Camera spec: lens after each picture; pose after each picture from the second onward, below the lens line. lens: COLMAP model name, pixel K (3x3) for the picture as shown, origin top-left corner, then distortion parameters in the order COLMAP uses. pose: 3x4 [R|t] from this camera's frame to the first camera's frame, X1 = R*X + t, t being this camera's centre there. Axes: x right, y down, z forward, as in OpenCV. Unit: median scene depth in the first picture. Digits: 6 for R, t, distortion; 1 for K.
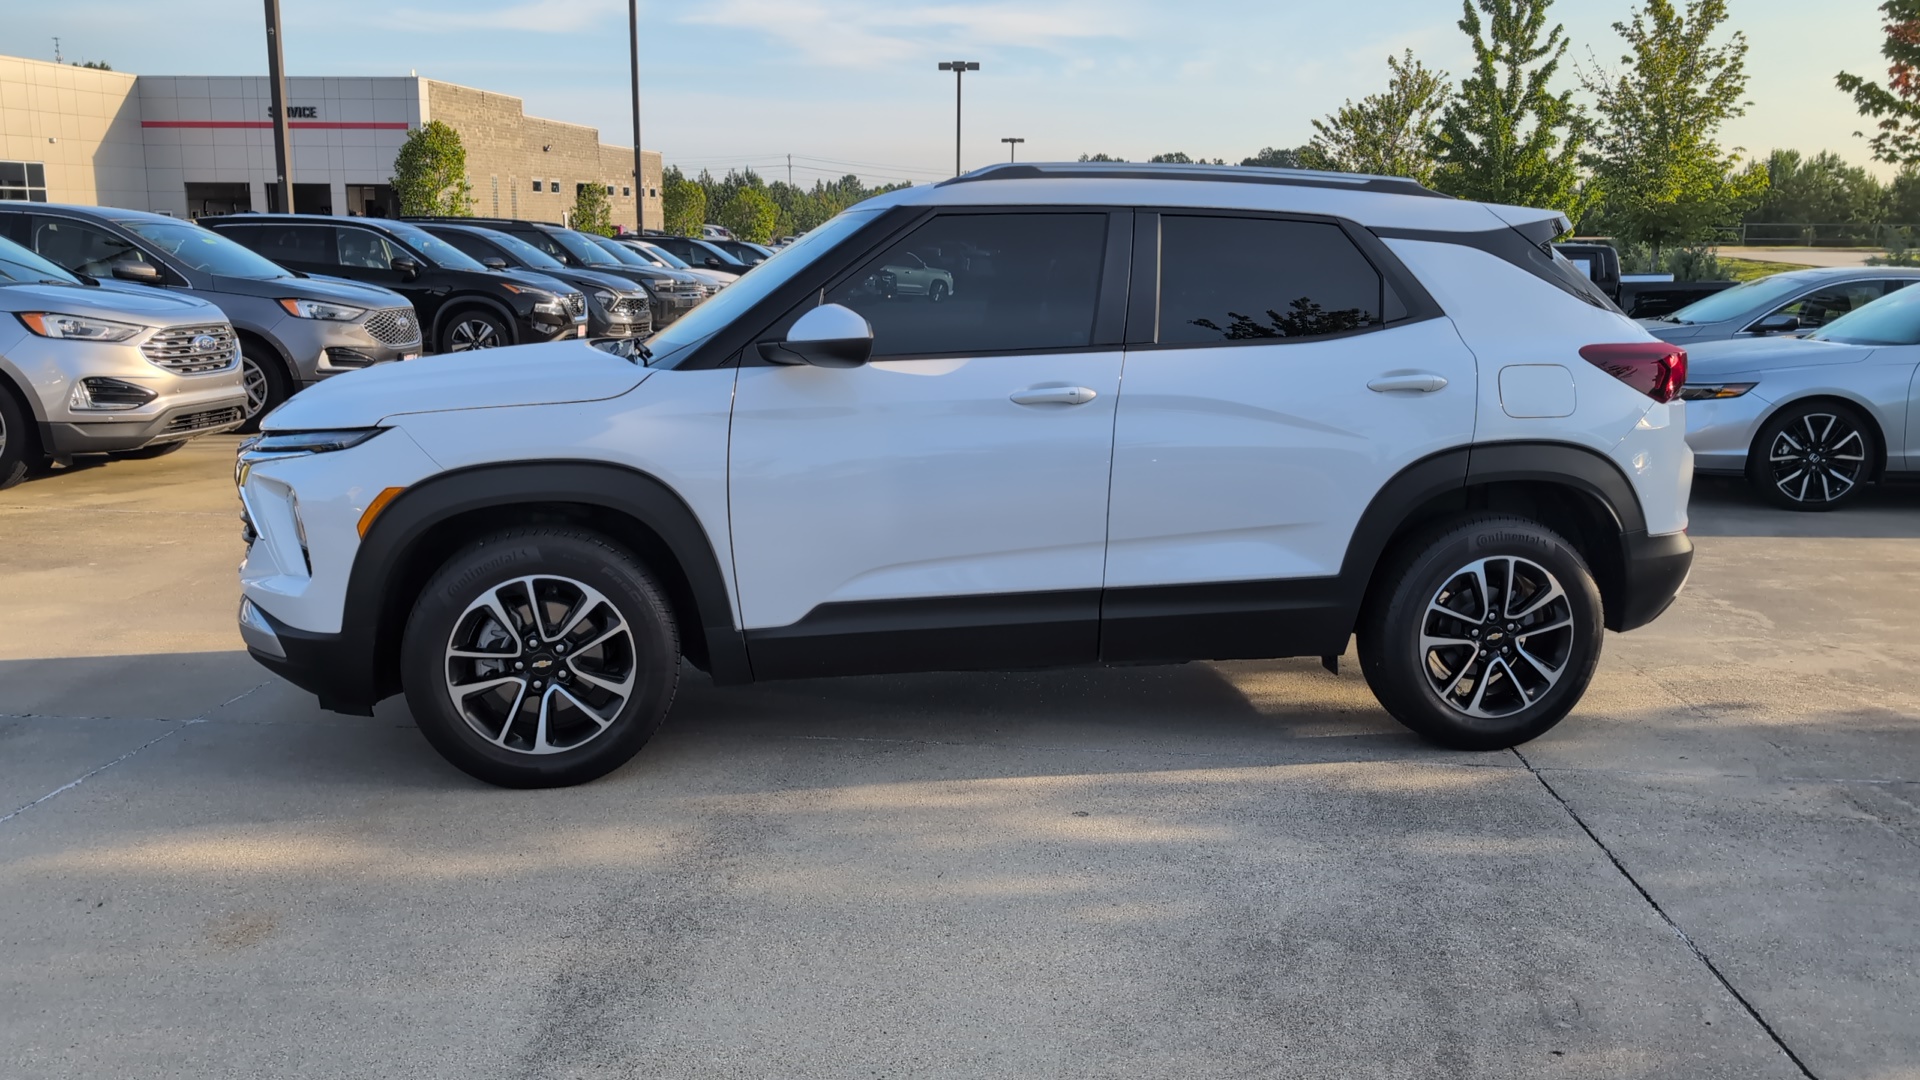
lens RADIAL K [[1616.7, 0, 964.7], [0, 1616.7, 536.3], [0, 0, 1]] dist [0.060422, -0.109282]
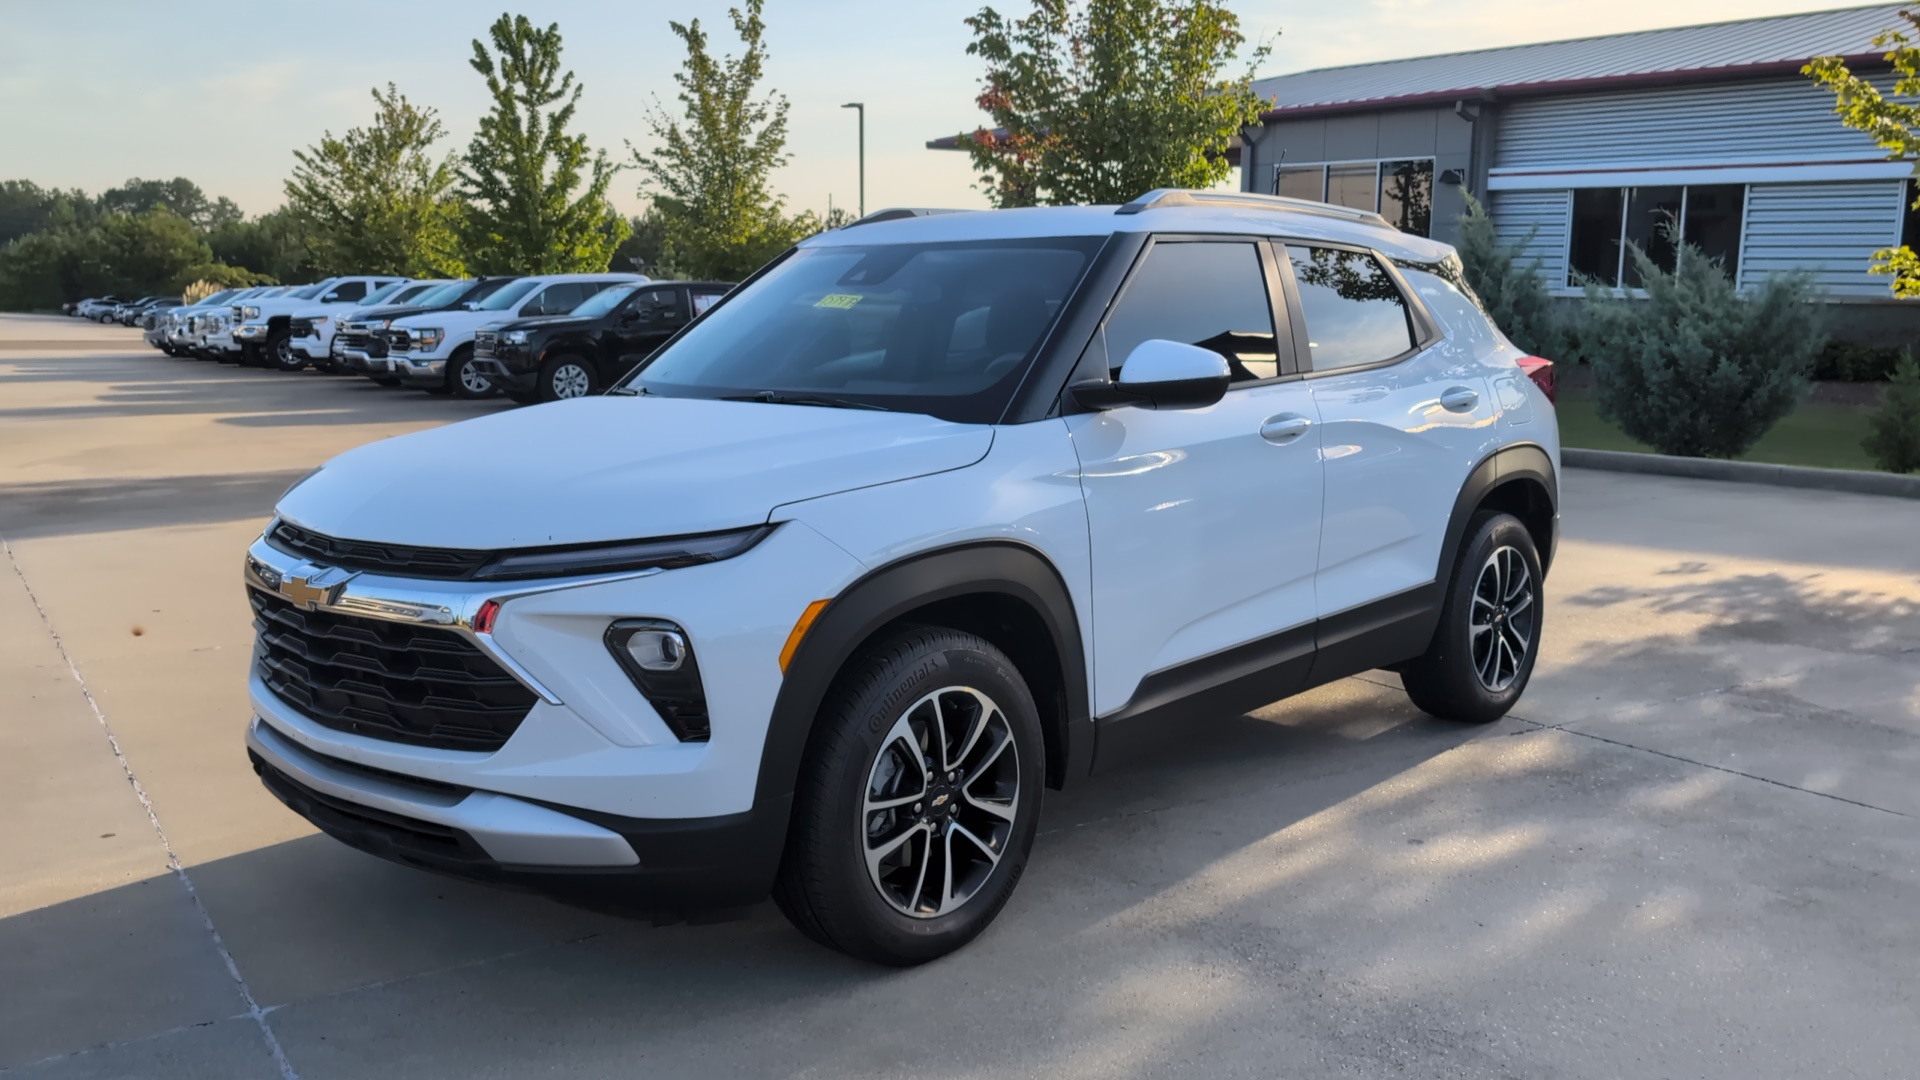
lens RADIAL K [[1616.7, 0, 964.7], [0, 1616.7, 536.3], [0, 0, 1]] dist [0.060422, -0.109282]
pose [[0.795466, -0.100501, 0.597606, -0.636551], [0.114235, 0.993341, 0.014995, -0.054183], [-0.595133, 0.056339, 0.801650, 0.308682]]
